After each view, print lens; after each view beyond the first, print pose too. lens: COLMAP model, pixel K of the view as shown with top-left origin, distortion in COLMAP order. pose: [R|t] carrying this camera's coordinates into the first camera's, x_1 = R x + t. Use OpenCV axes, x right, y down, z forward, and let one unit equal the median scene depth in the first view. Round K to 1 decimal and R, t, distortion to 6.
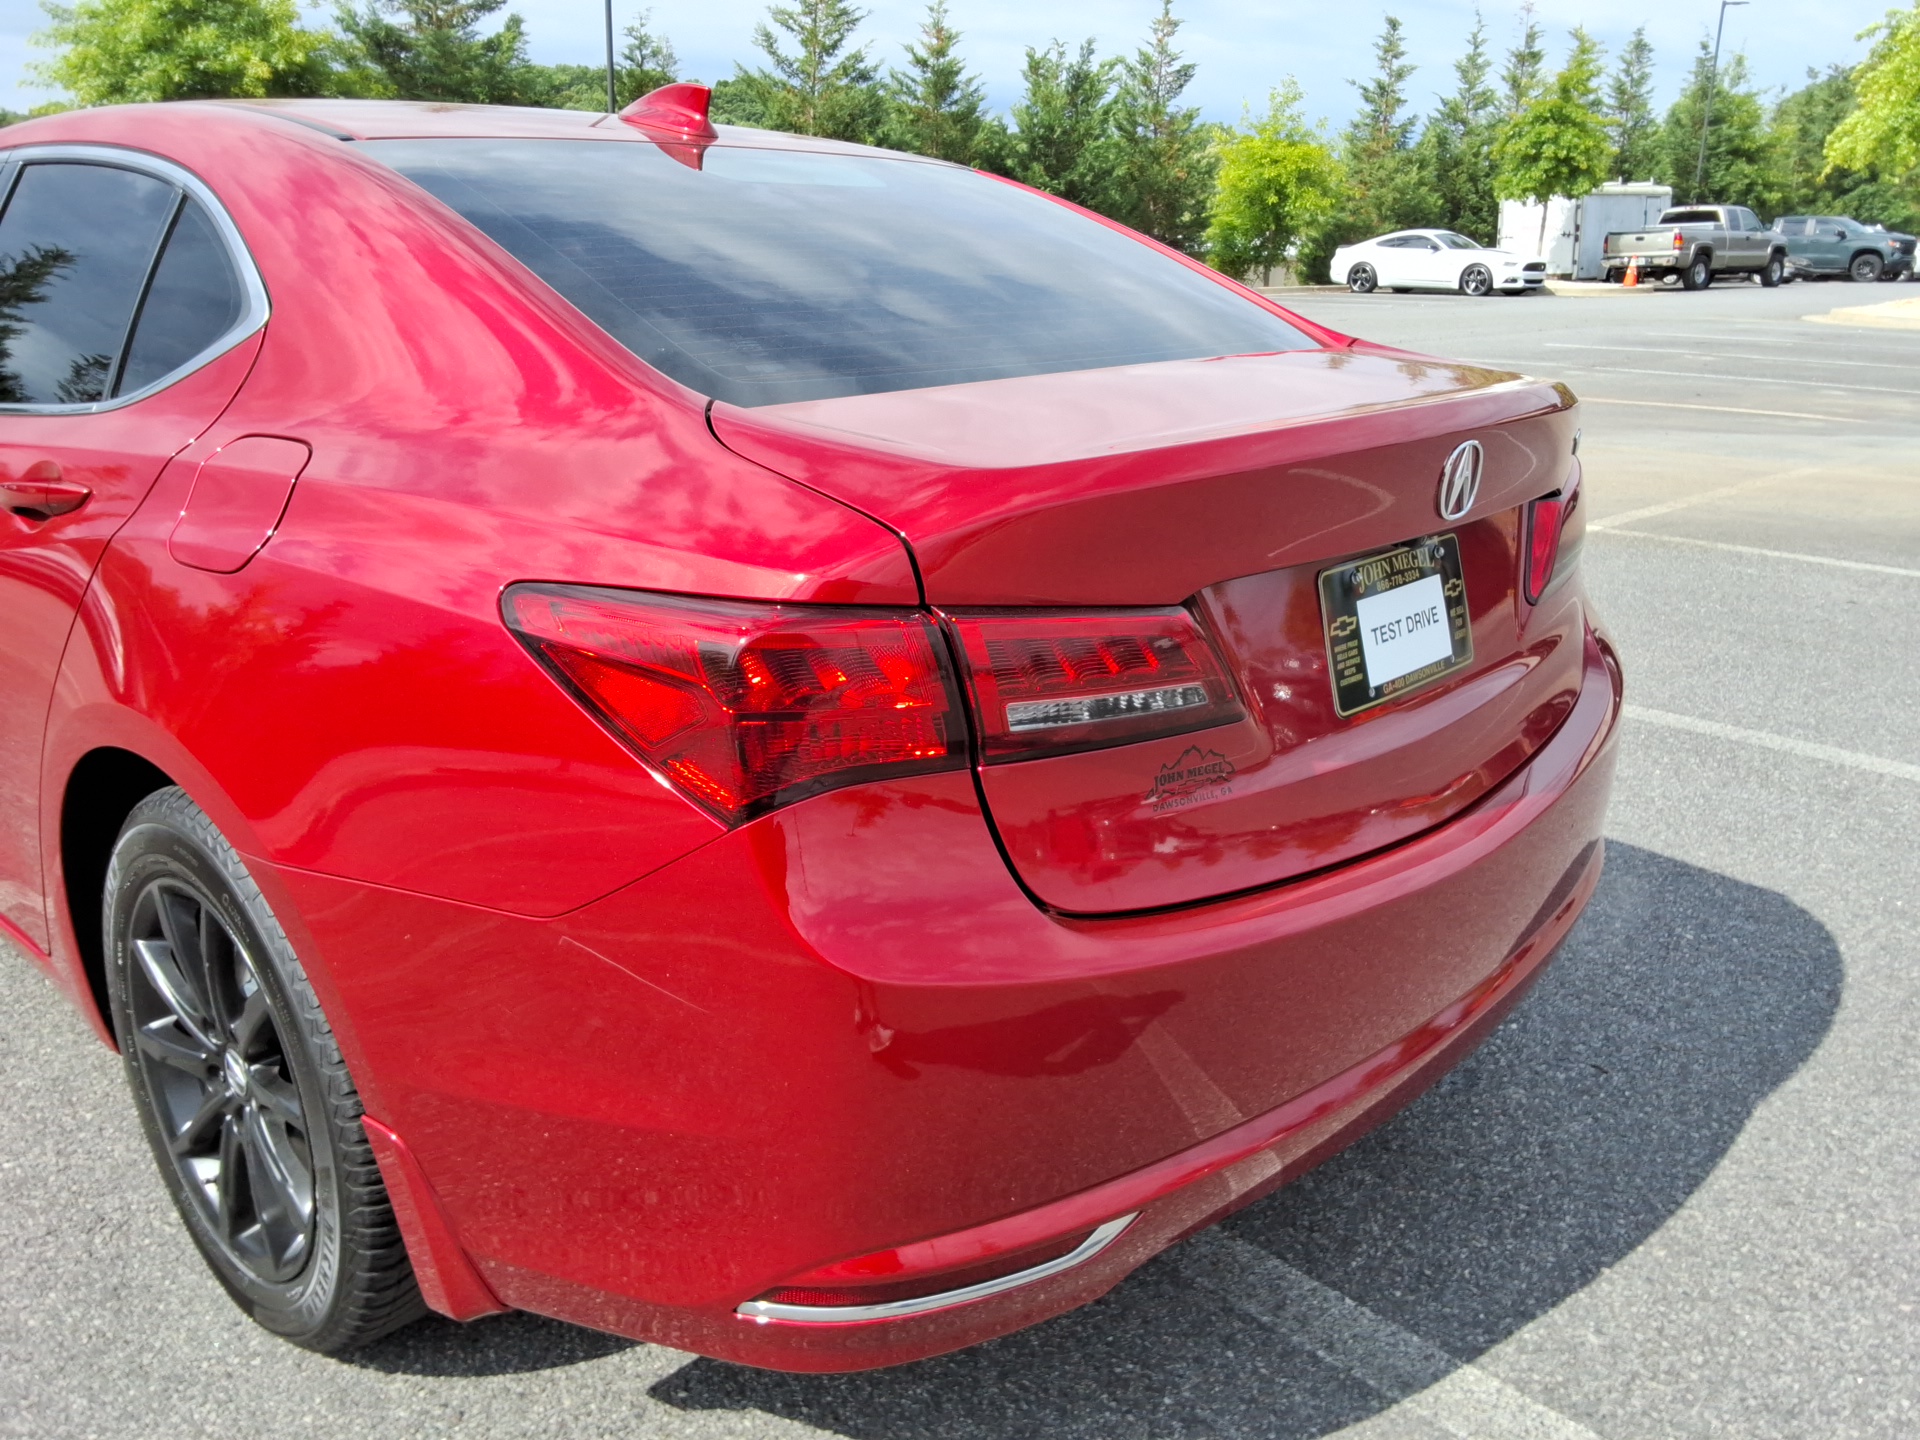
lens RADIAL K [[1543.2, 0, 978.0], [0, 1543.2, 703.2], [0, 0, 1]] dist [0.112293, -0.168762]
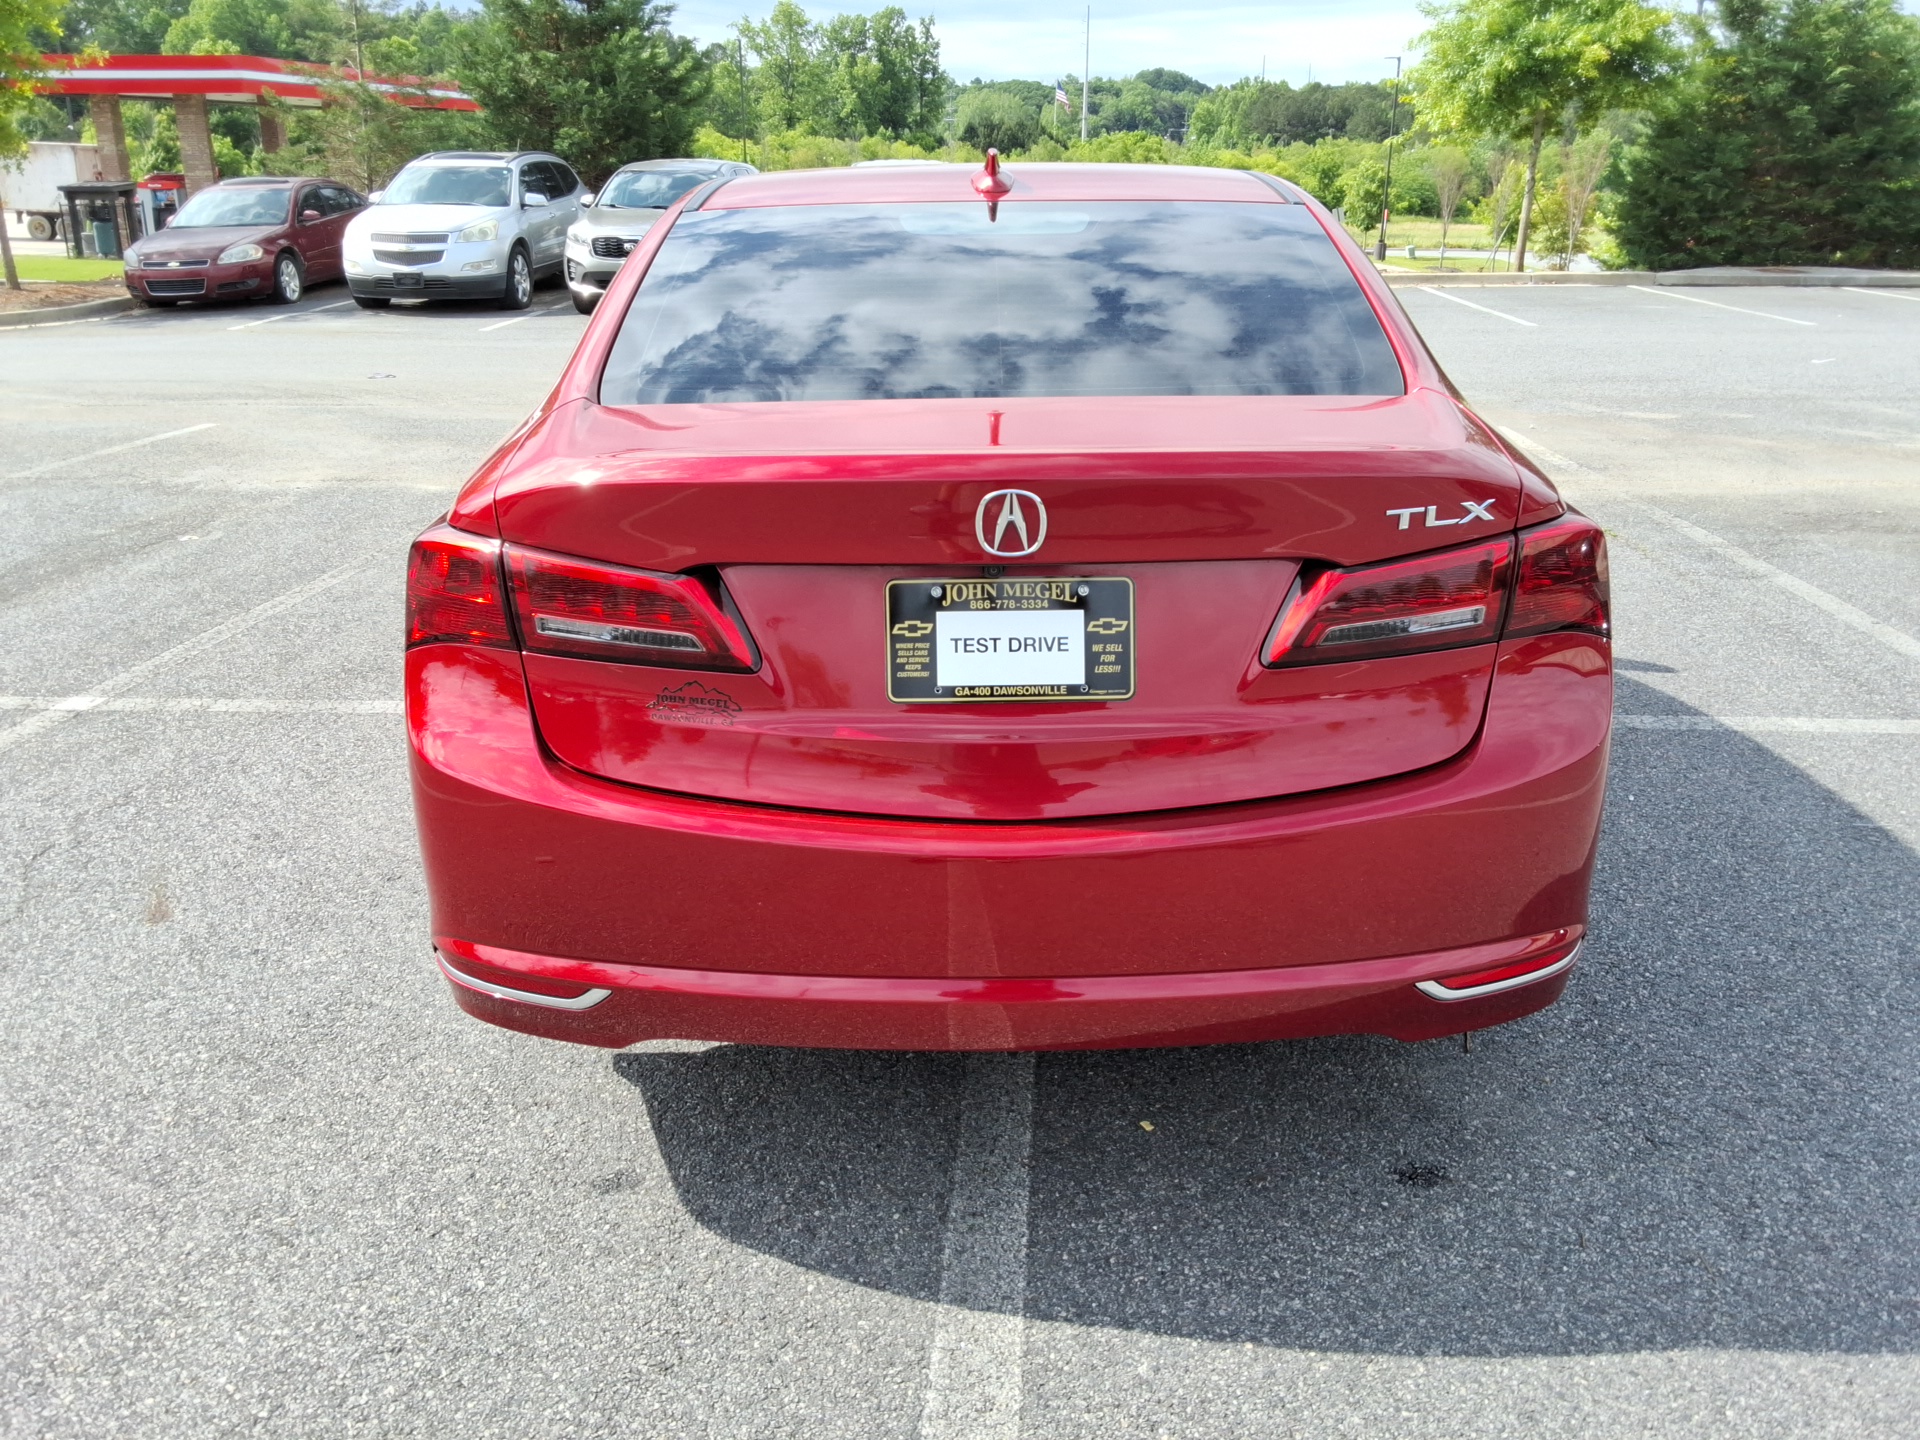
lens RADIAL K [[1543.2, 0, 973.8], [0, 1543.2, 704.2], [0, 0, 1]] dist [0.112293, -0.168762]
pose [[0.675903, 0.216121, -0.704590, 0.809110], [-0.200989, 0.973852, 0.105907, -0.092823], [0.709055, 0.070033, 0.701667, 0.140586]]
